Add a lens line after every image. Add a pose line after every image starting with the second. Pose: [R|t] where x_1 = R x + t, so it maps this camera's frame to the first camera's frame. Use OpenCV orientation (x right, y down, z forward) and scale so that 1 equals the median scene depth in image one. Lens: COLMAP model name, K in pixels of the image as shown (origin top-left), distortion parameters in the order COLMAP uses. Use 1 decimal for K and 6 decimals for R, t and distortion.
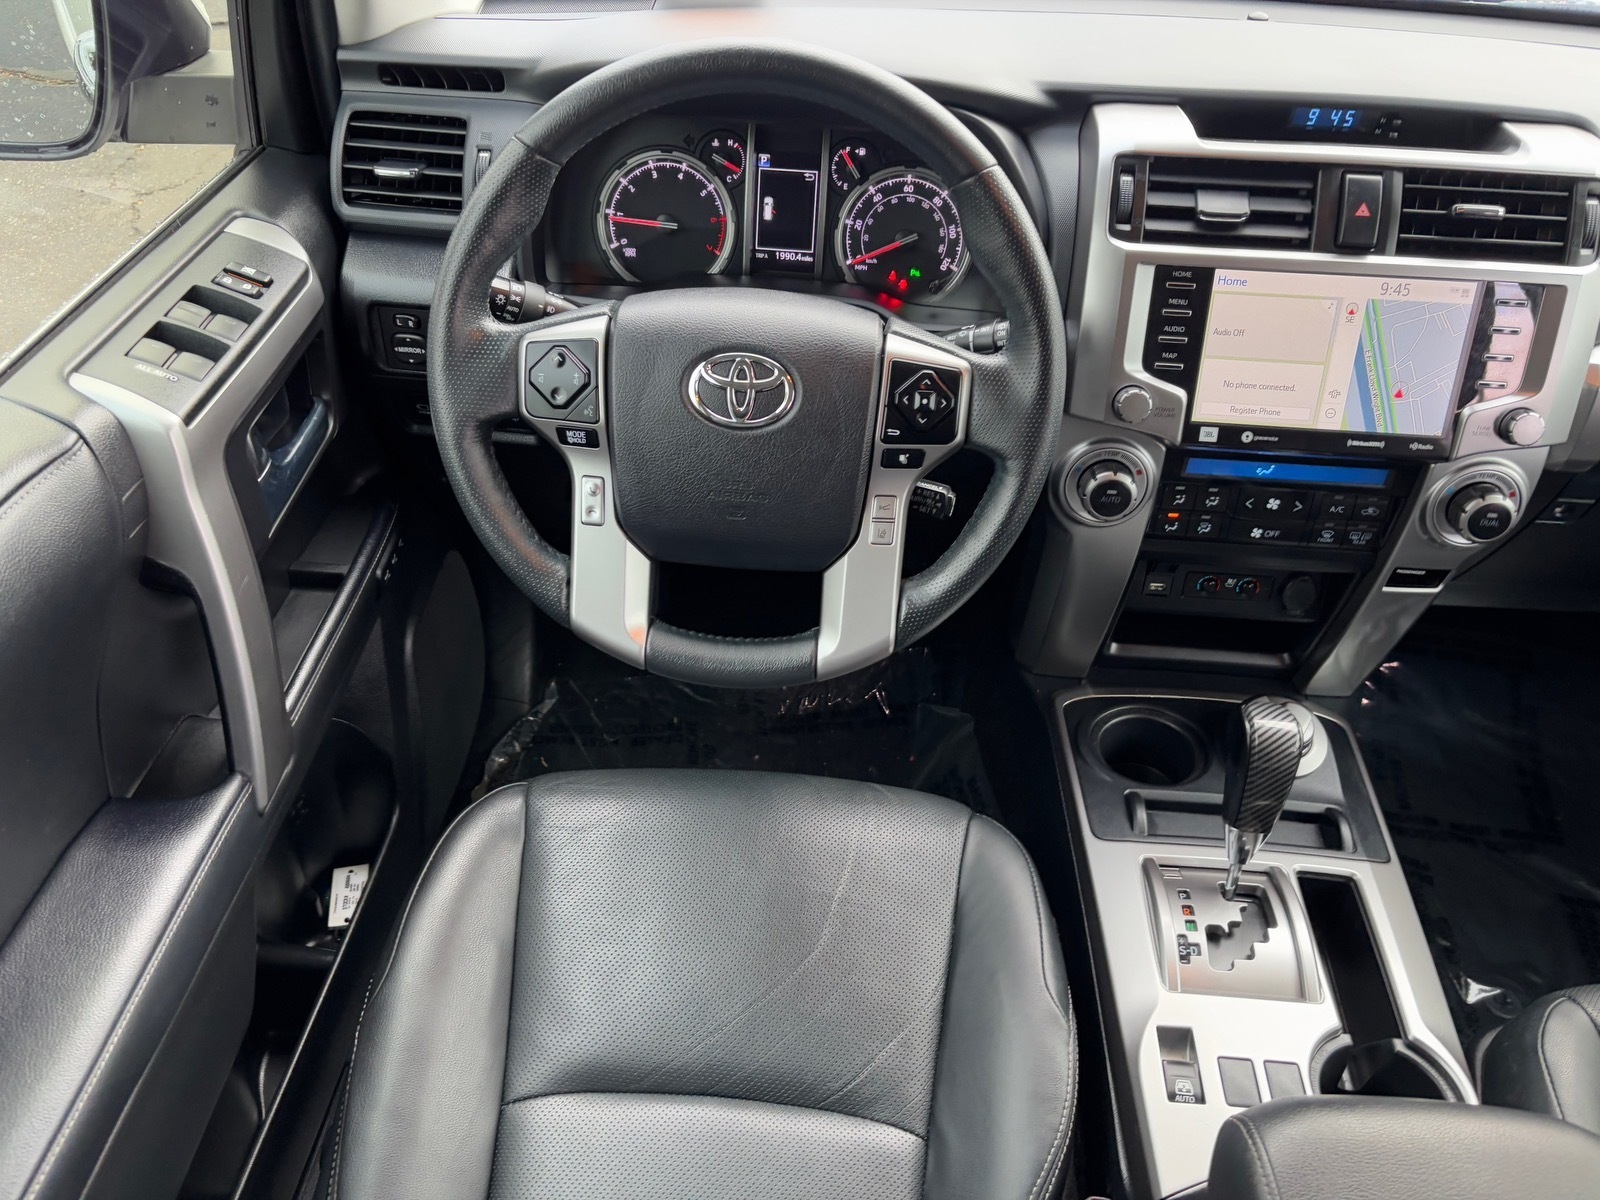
lens RADIAL K [[1223.8, 0, 797.2], [0, 1223.8, 607.0], [0, 0, 1]] dist [0.008319, -0.003960]
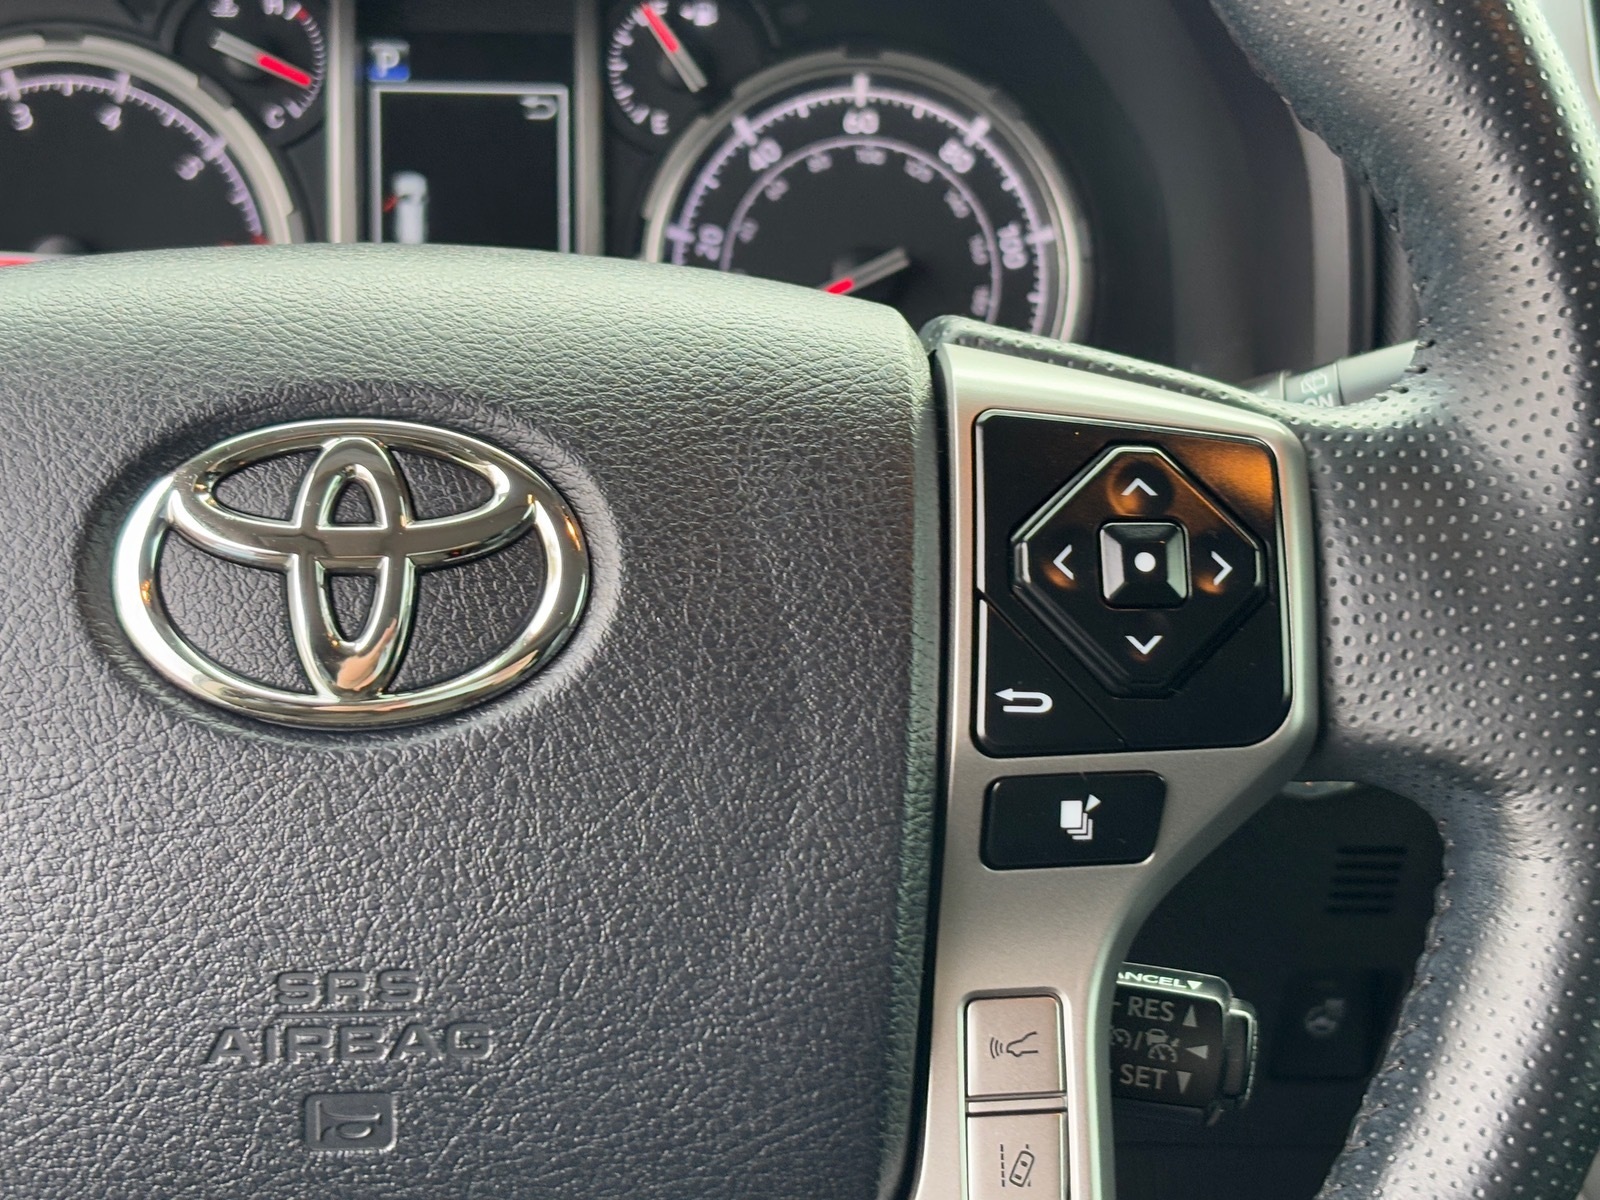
lens RADIAL K [[2672.6, 0, 831.9], [0, 2672.6, 599.1], [0, 0, 1]] dist [0.239544, -1.278603]
pose [[0.987447, -0.062640, 0.144997, -0.025753], [0.109522, 0.933005, -0.342793, 0.007916], [-0.113810, 0.354370, 0.928154, 0.437364]]
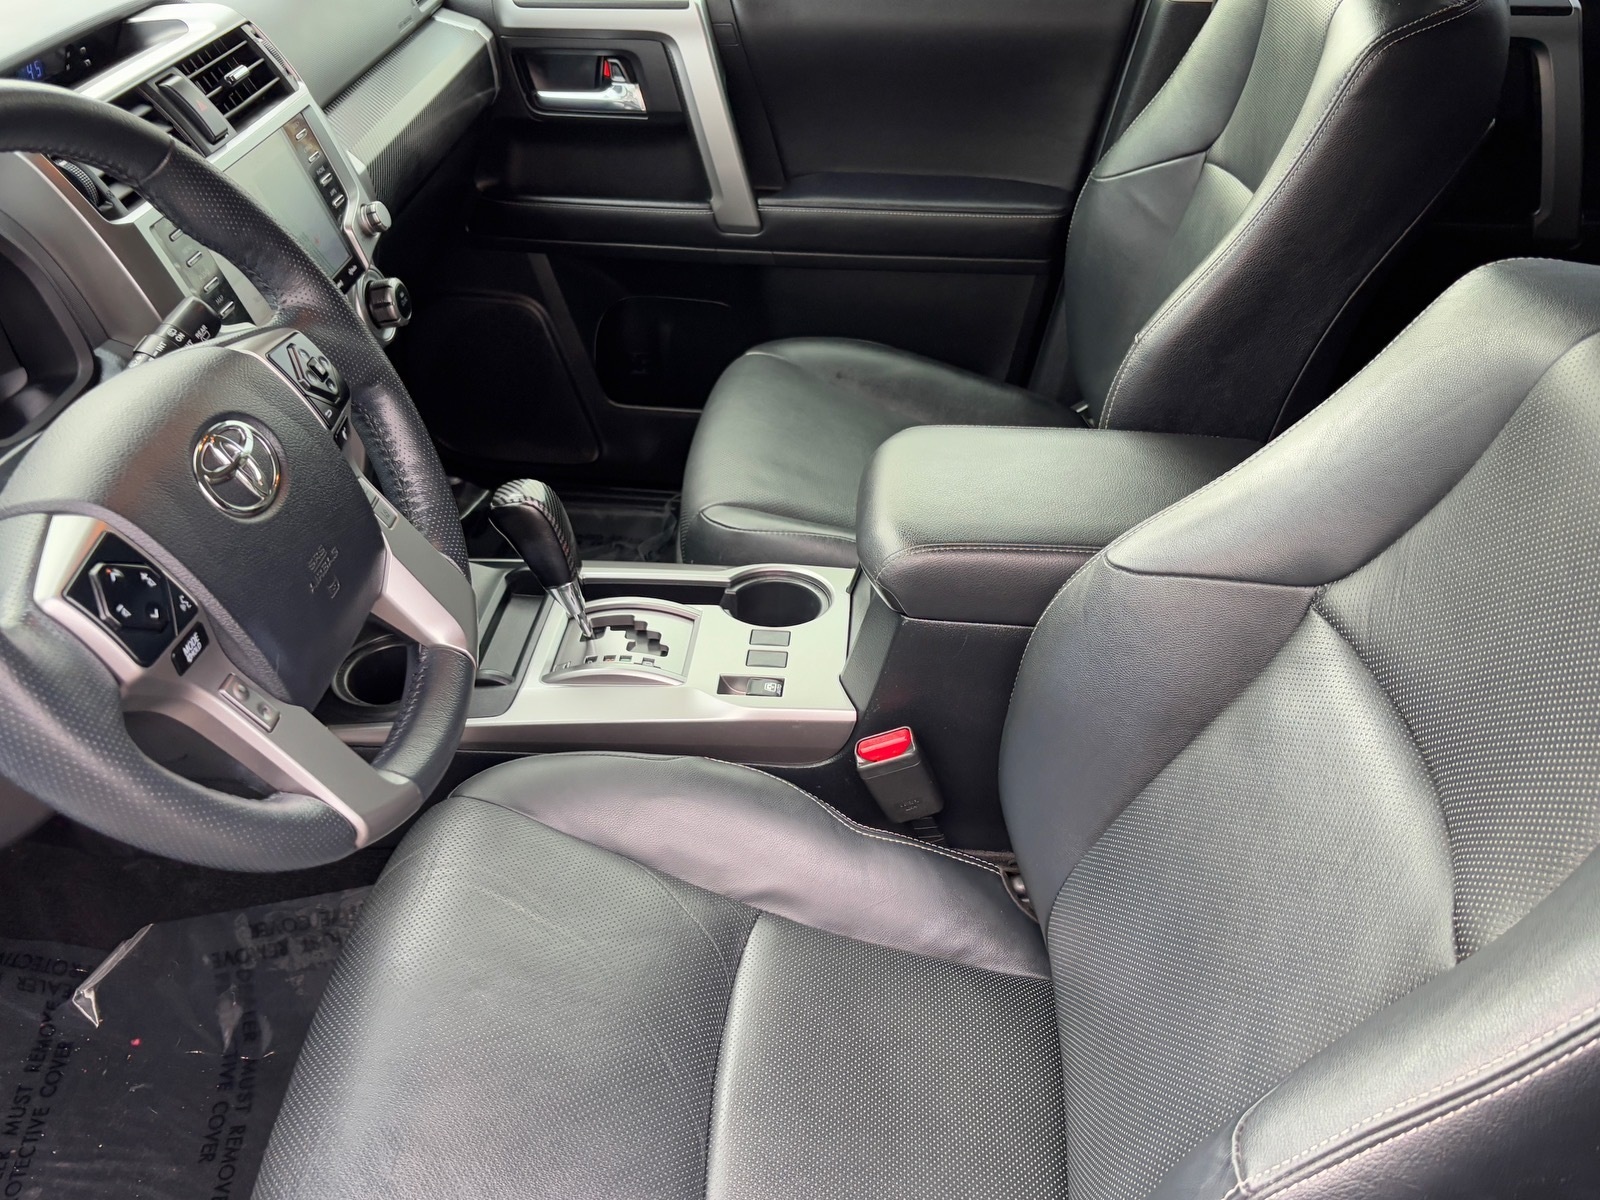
lens RADIAL K [[1404.8, 0, 844.2], [0, 1404.8, 623.5], [0, 0, 1]] dist [-0.000929, 0.007845]
pose [[-0.025737, -0.599140, 0.800231, -0.715388], [0.644935, 0.601673, 0.471220, -0.246411], [-0.763804, 0.528225, 0.370921, 0.339072]]
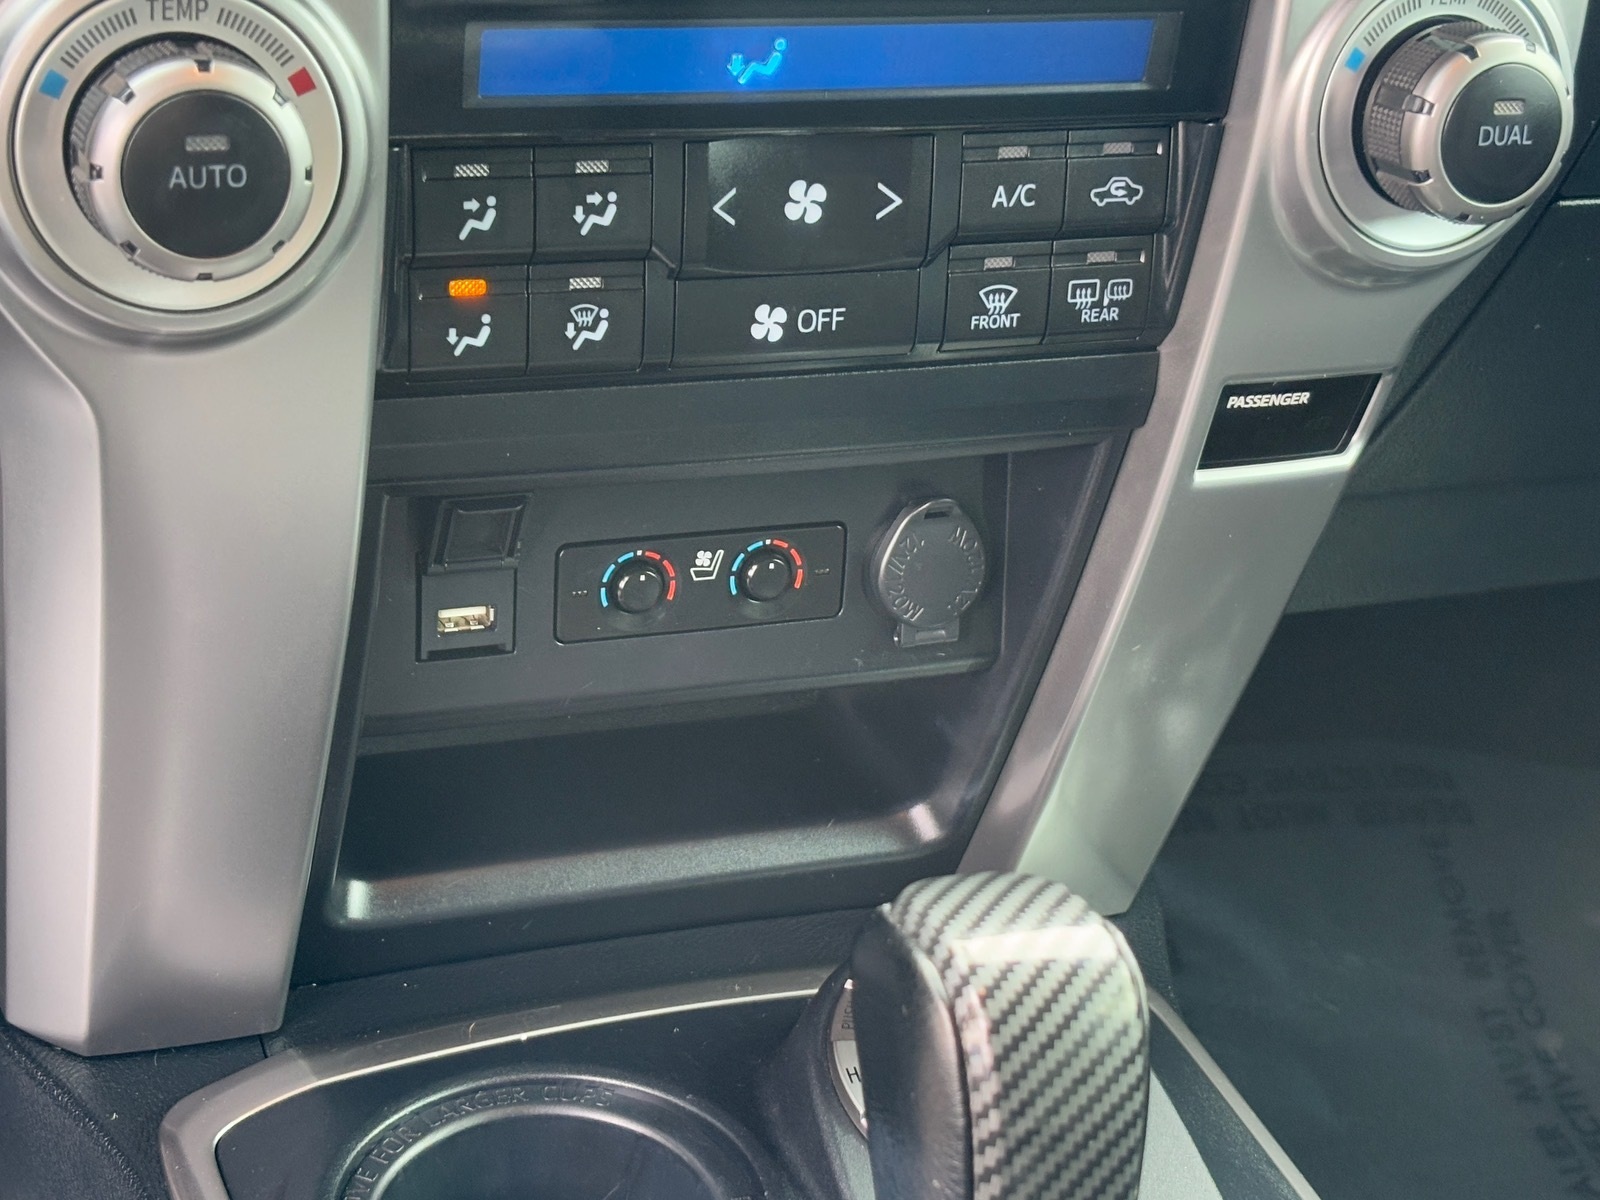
lens RADIAL K [[2820.7, 0, 764.6], [0, 2820.7, 626.3], [0, 0, 1]] dist [0.289273, -1.358402]
pose [[0.903964, -0.145796, 0.401985, 0.118595], [0.209000, 0.970783, -0.117896, 0.086819], [-0.373052, 0.190589, 0.908024, 0.474567]]
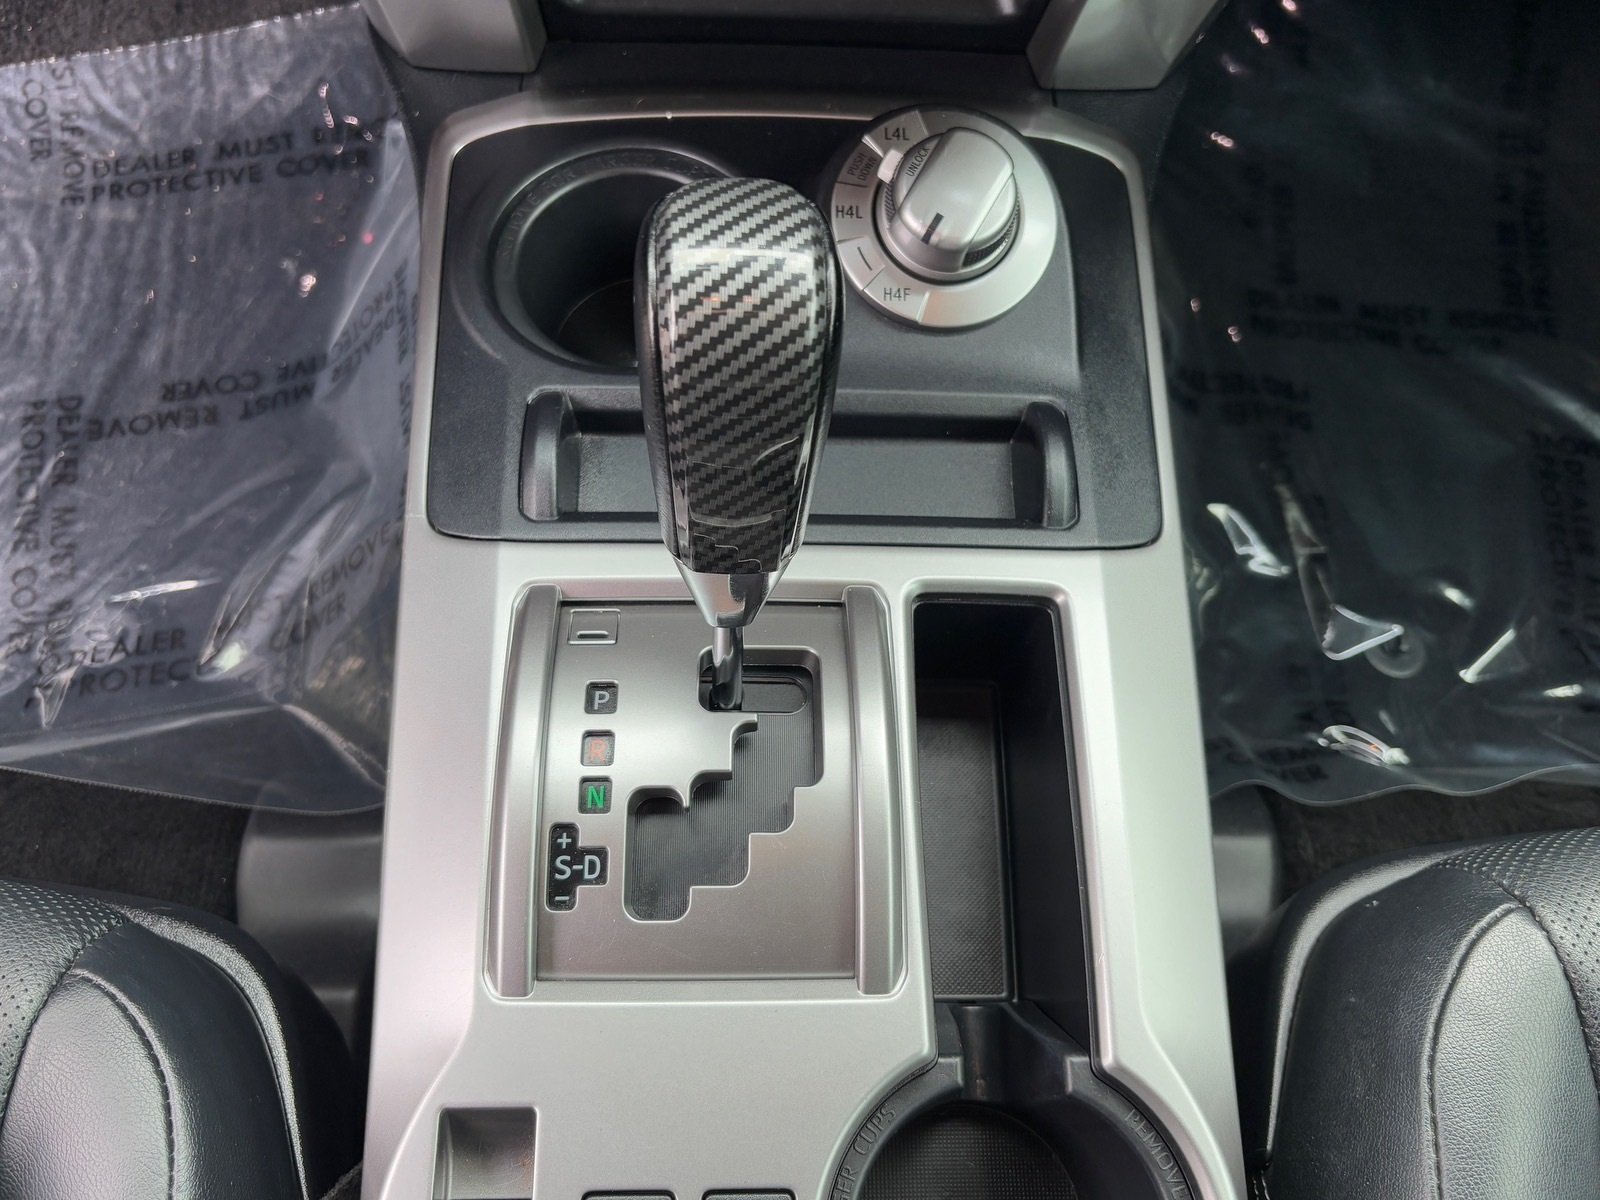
lens RADIAL K [[1339.1, 0, 800.0], [0, 1339.1, 600.0], [0, 0, 1]] dist [0.034092, -0.061948]
pose [[0.995911, -0.071070, 0.055765, 0.367234], [0.038676, 0.893311, 0.447773, 0.022846], [-0.081638, -0.443785, 0.892407, 0.652491]]
